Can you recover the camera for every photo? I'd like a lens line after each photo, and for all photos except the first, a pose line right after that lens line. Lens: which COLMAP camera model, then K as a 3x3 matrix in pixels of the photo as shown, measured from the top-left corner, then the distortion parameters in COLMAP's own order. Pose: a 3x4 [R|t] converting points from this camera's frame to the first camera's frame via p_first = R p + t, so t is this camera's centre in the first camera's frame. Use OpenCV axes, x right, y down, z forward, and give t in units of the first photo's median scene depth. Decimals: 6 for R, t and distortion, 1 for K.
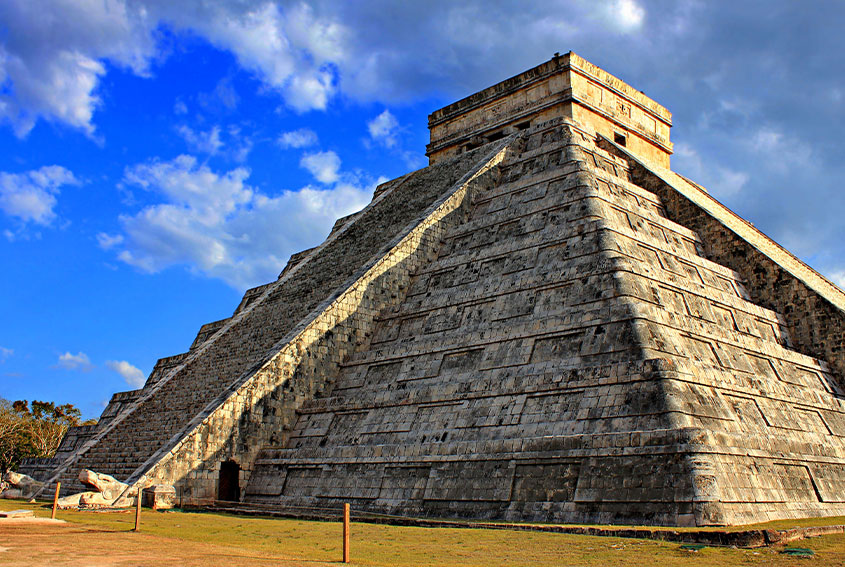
lens RADIAL K [[832.4, 0, 434.2], [0, 832.4, 281.6], [0, 0, 1]] dist [-0.173234, 0.191239]
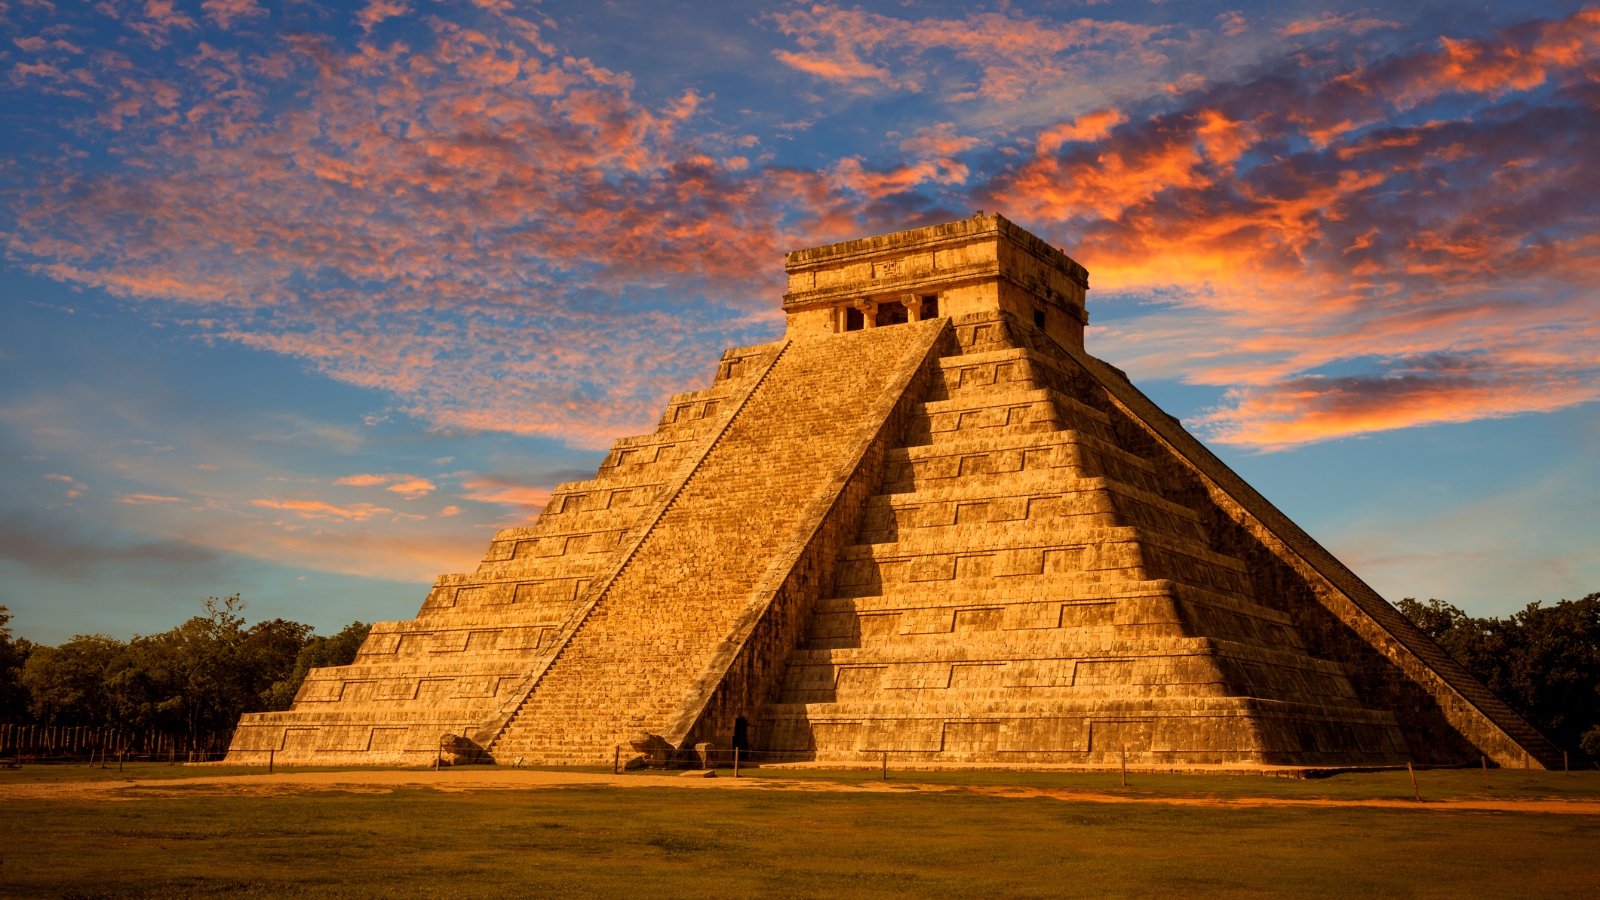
lens RADIAL K [[1615.5, 0, 800.0], [0, 1615.5, 450.0], [0, 0, 1]] dist [0.000662, -0.002461]
pose [[0.970042, 0.029703, 0.241114, -0.644799], [-0.047389, 0.996567, 0.067884, -0.229959], [-0.238270, -0.077276, 0.968120, -0.849029]]
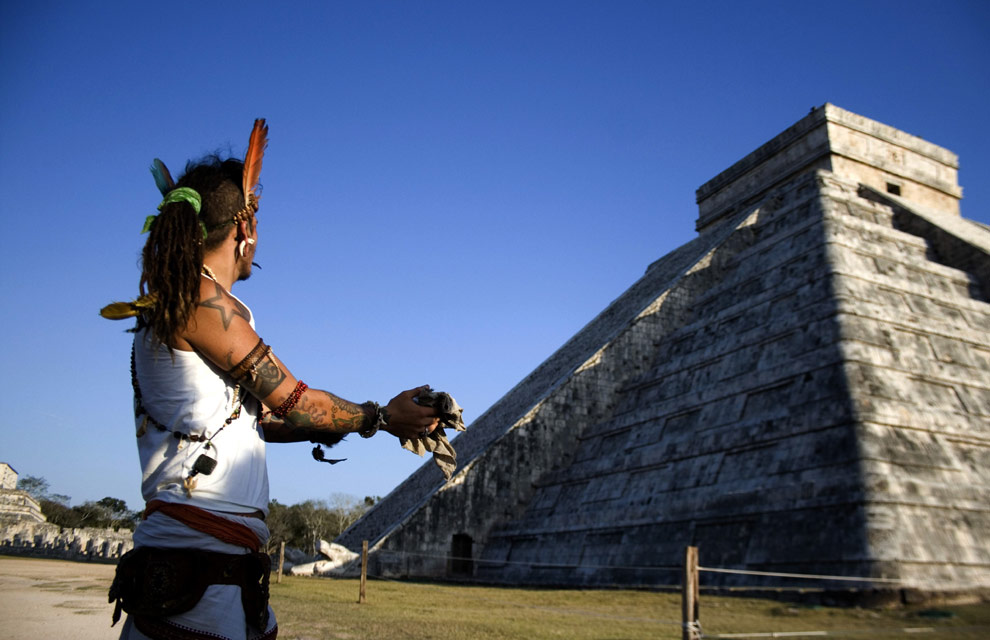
lens RADIAL K [[801.8, 0, 524.1], [0, 801.8, 335.3], [0, 0, 1]] dist [-0.164952, 0.128808]
pose [[0.948692, -0.075968, -0.306939, 0.141507], [0.058470, 0.996117, -0.065821, 0.041713], [0.310747, 0.044497, 0.949450, 0.075013]]
